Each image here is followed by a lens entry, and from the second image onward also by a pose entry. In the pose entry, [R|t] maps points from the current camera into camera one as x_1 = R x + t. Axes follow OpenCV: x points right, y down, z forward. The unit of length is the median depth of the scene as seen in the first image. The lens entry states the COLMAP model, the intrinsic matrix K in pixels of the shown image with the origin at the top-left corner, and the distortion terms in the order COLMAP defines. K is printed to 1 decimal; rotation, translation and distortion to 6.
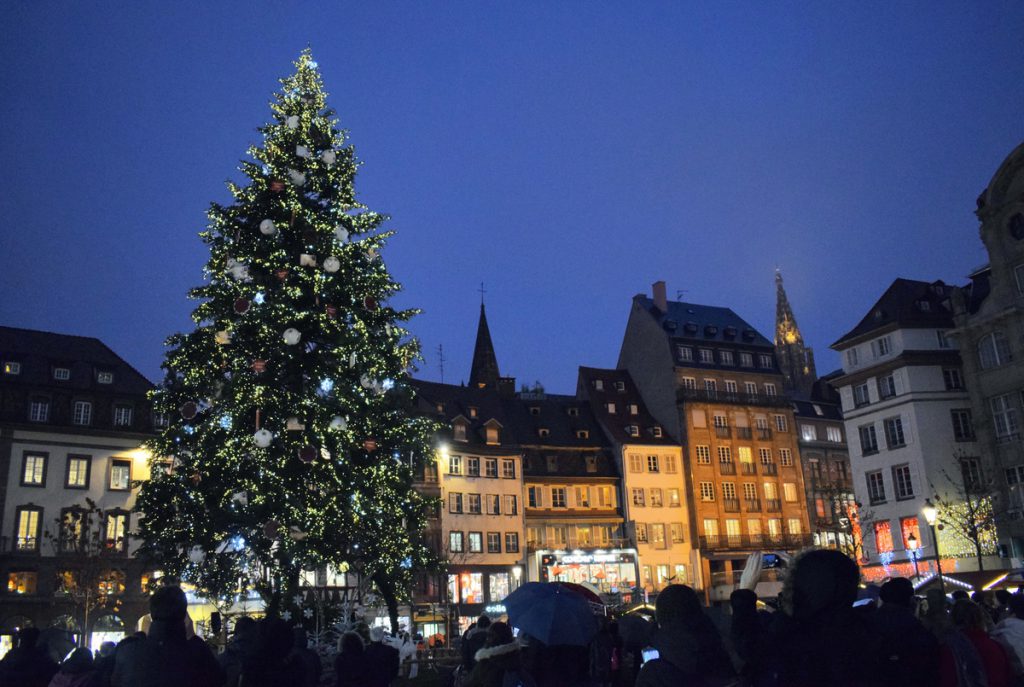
lens RADIAL K [[898.7, 0, 511.0], [0, 898.7, 332.8], [0, 0, 1]] dist [-0.083674, -0.002132]
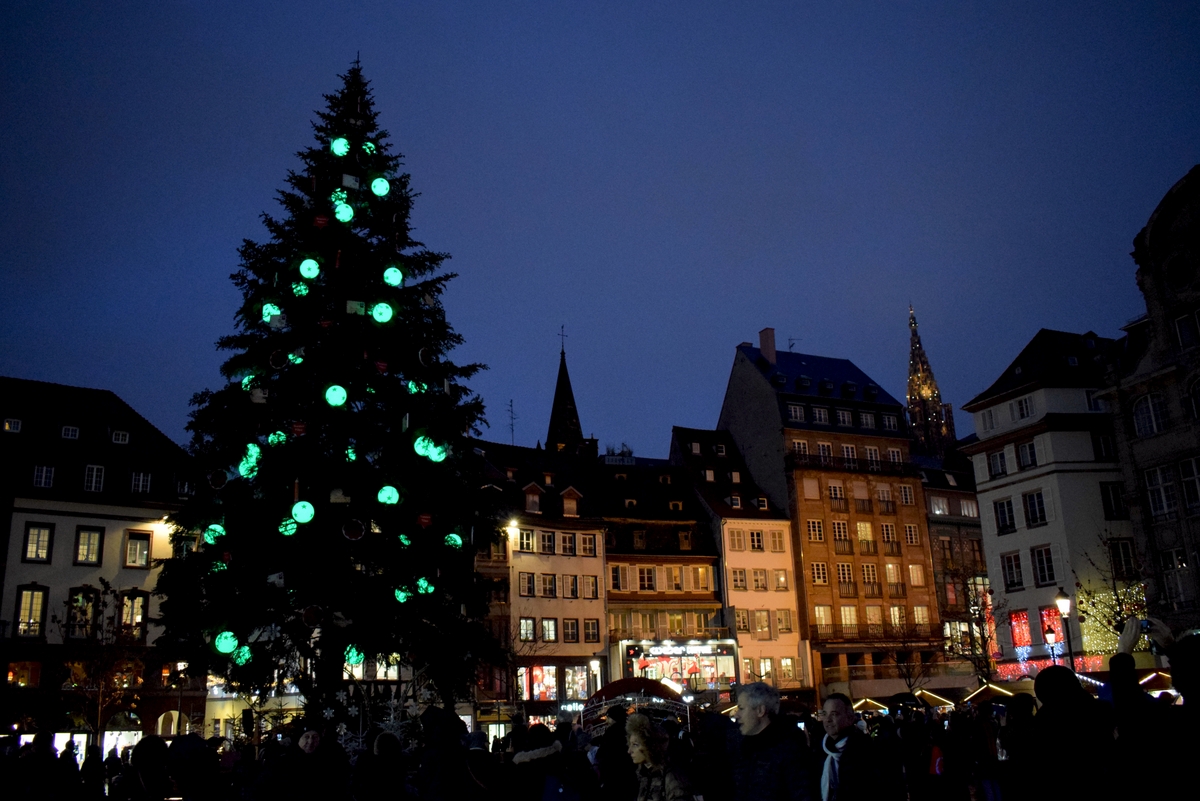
lens RADIAL K [[1061.6, 0, 600.0], [0, 1061.6, 400.5], [0, 0, 1]] dist [-0.077694, -0.002784]
pose [[0.999963, 0.008425, 0.001467, 0.006153], [-0.008450, 0.999809, 0.017620, -0.006125], [-0.001318, -0.017632, 0.999844, -0.017824]]
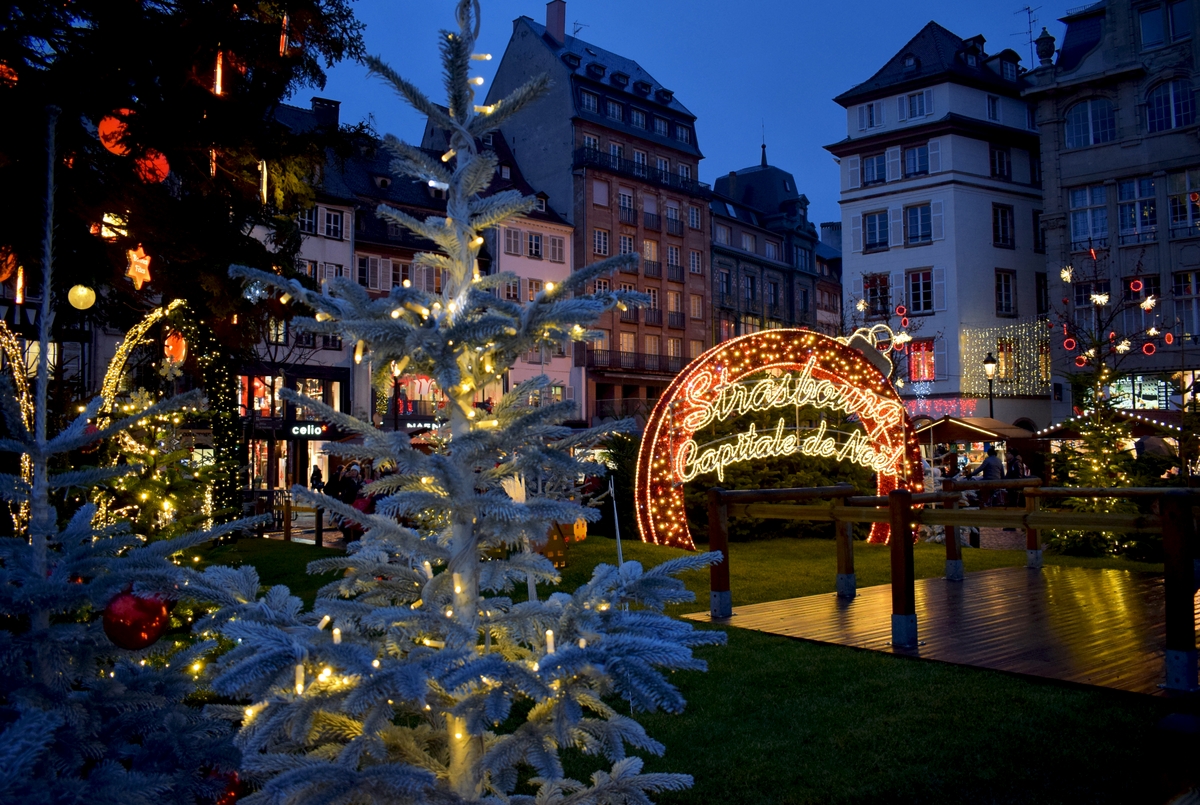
lens RADIAL K [[967.1, 0, 600.0], [0, 967.1, 402.5], [0, 0, 1]] dist [-0.089340, 0.008375]
pose [[0.932371, 0.059111, 0.356639, -0.071473], [-0.145964, 0.964105, 0.221803, 0.105143], [-0.330726, -0.258859, 0.907531, 0.298954]]
